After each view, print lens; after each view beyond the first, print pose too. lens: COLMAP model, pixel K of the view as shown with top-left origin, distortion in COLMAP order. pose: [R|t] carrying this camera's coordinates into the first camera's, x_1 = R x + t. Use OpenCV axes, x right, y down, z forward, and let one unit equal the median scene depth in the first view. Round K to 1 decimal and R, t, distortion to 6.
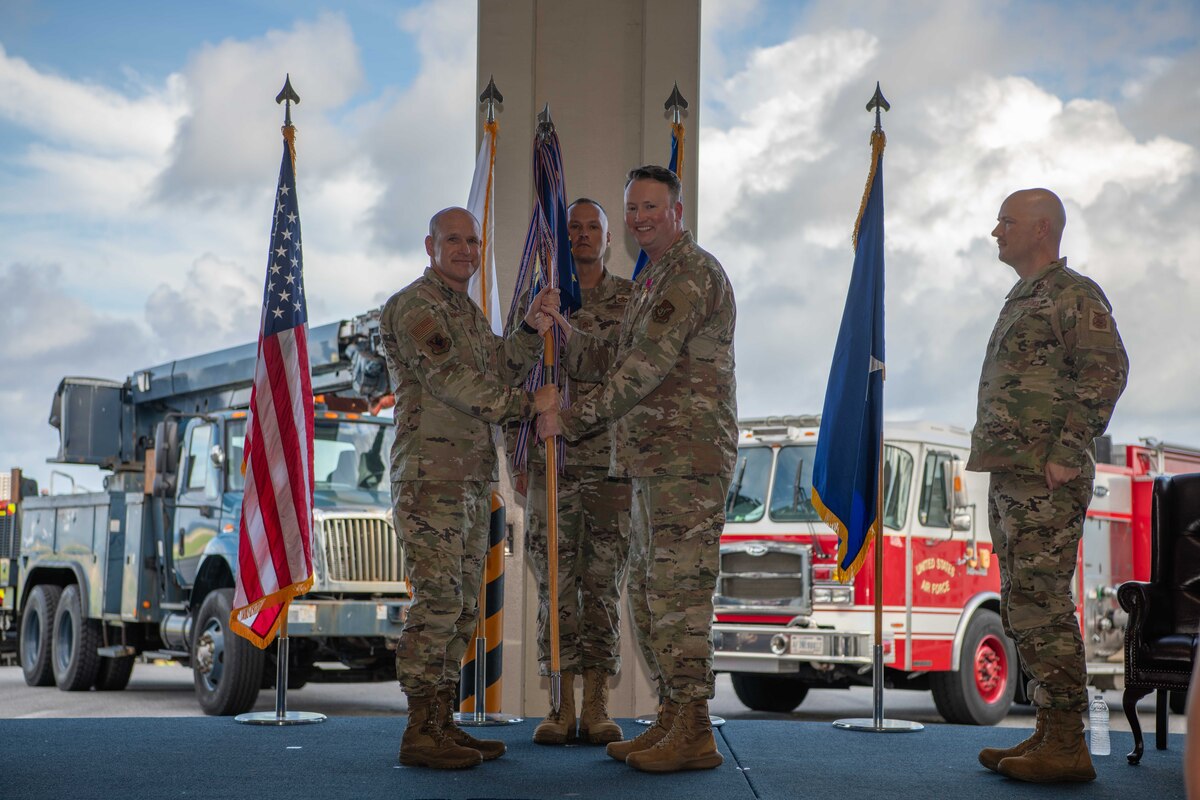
lens RADIAL K [[2237.6, 0, 600.0], [0, 2237.6, 400.0], [0, 0, 1]] dist [0.608812, 0.122357]
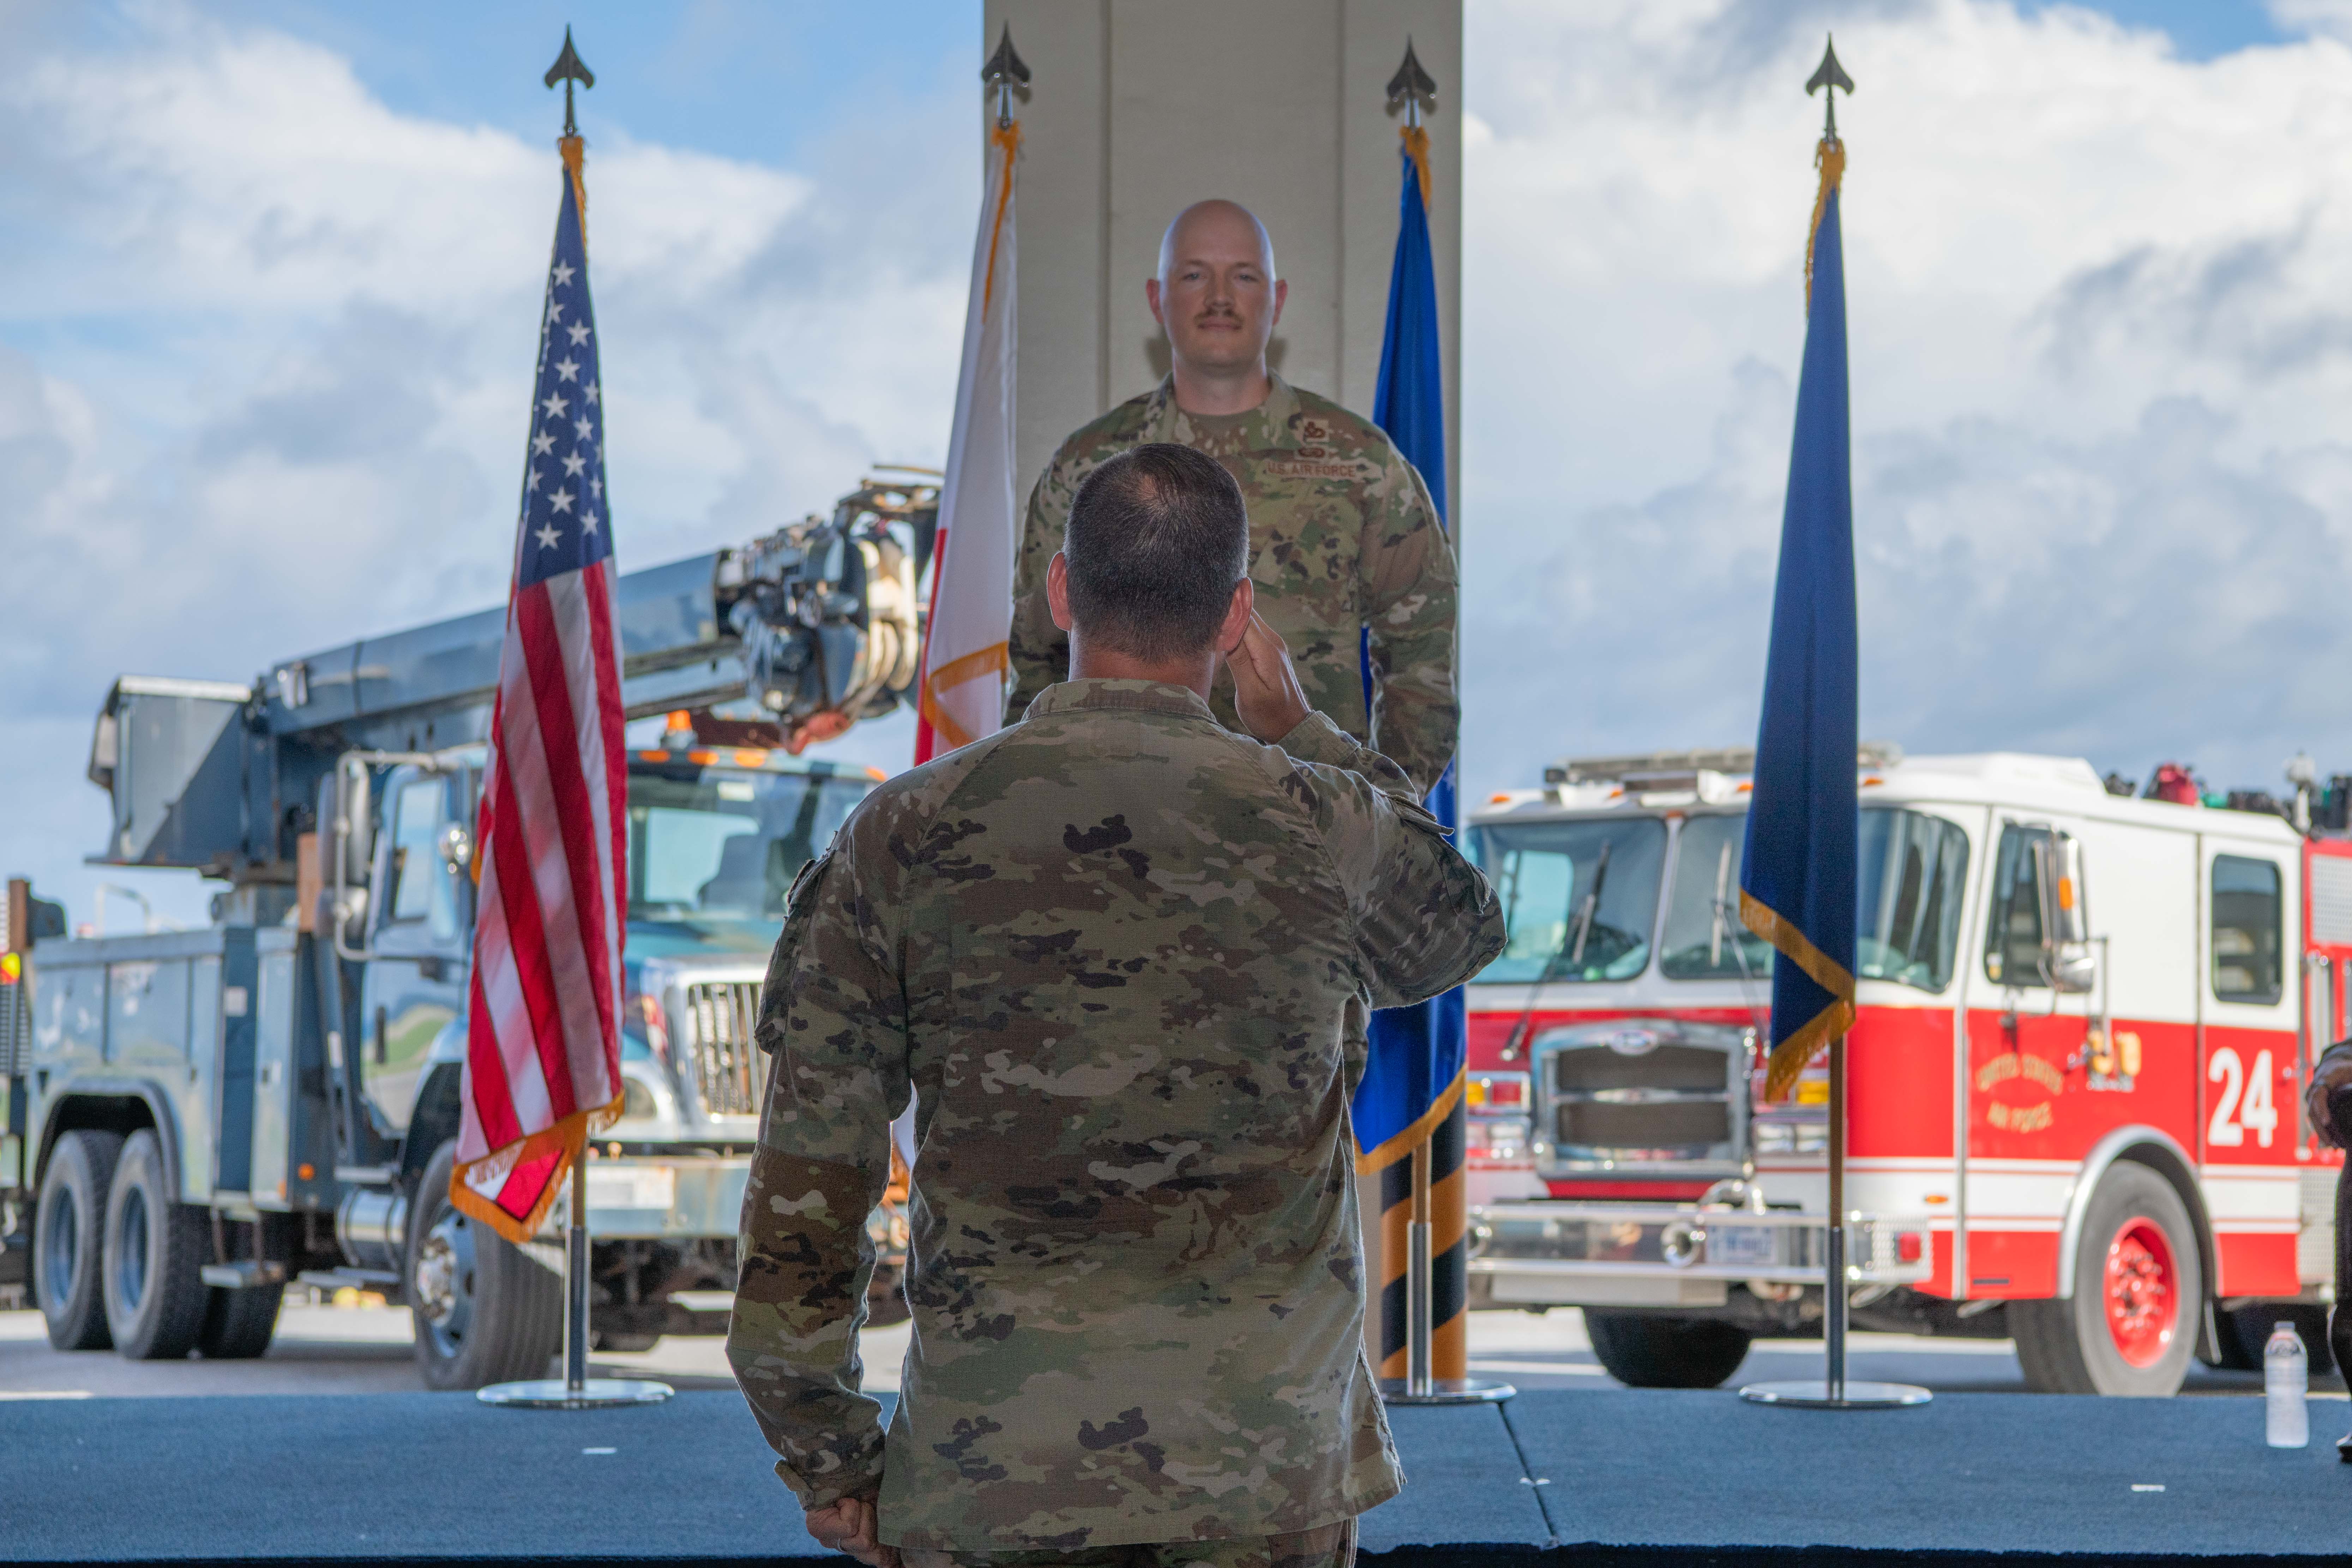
lens RADIAL K [[4164.7, 0, 1176.0], [0, 4164.7, 784.0], [0, 0, 1]] dist [0.442047, -0.018675]
pose [[0.999376, -0.009603, 0.033986, -0.051845], [0.008972, 0.999786, 0.018660, -0.002719], [-0.034158, -0.018344, 0.999248, 0.147255]]
